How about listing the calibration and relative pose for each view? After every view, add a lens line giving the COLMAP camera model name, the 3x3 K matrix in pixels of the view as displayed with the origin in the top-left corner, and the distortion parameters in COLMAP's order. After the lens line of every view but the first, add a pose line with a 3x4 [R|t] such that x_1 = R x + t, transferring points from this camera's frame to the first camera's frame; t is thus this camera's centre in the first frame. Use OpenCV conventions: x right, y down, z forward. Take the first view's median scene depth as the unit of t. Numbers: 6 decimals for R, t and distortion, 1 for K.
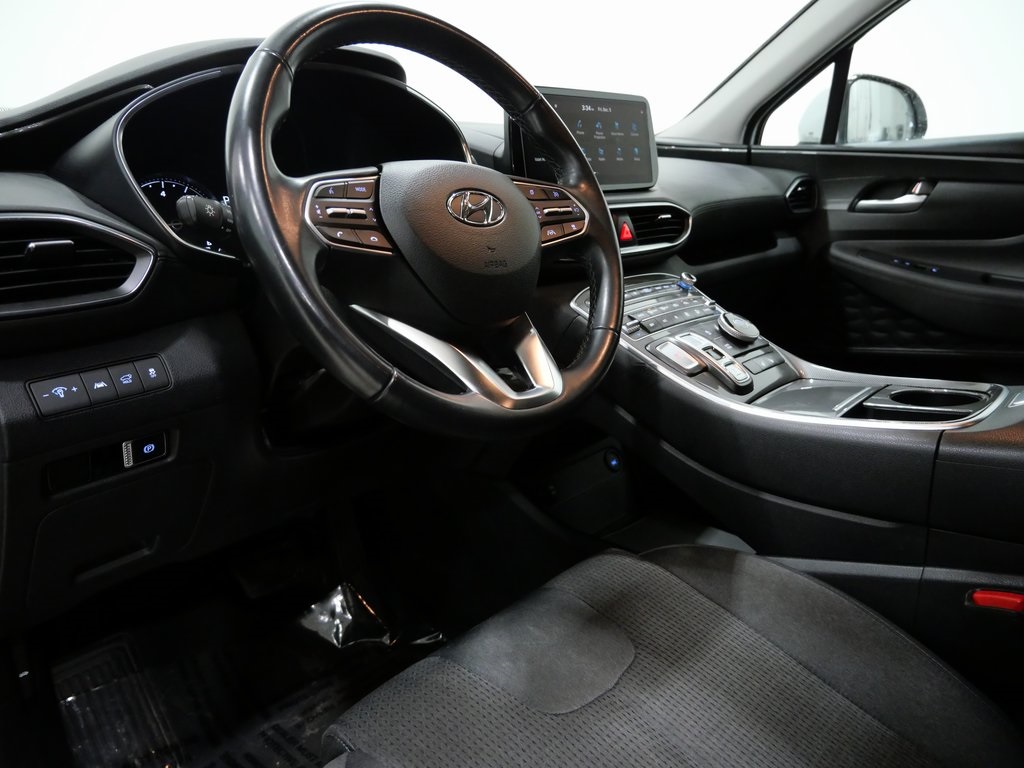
lens RADIAL K [[729.1, 0, 519.8], [0, 729.1, 379.1], [0, 0, 1]] dist [-0.044485, 0.009397]
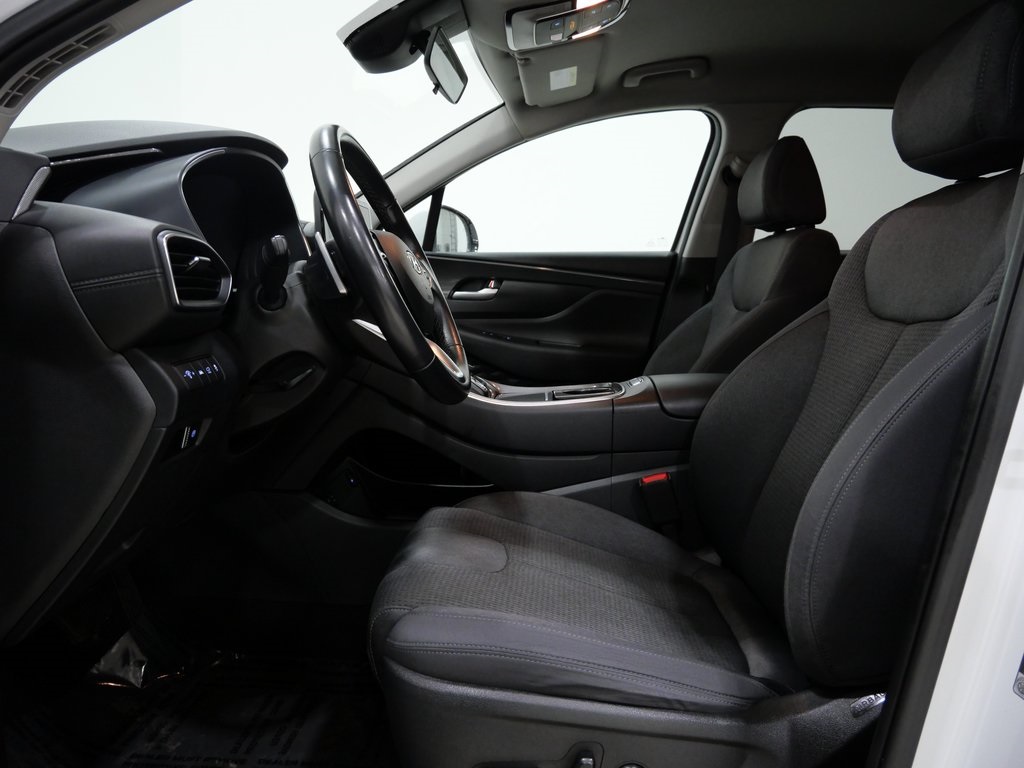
lens RADIAL K [[729.1, 0, 506.9], [0, 729.1, 385.4], [0, 0, 1]] dist [-0.044485, 0.009397]
pose [[0.760035, -0.028539, 0.649255, -0.405054], [0.117850, 0.988524, -0.094506, 0.086351], [-0.639107, 0.148343, 0.754676, -0.124242]]
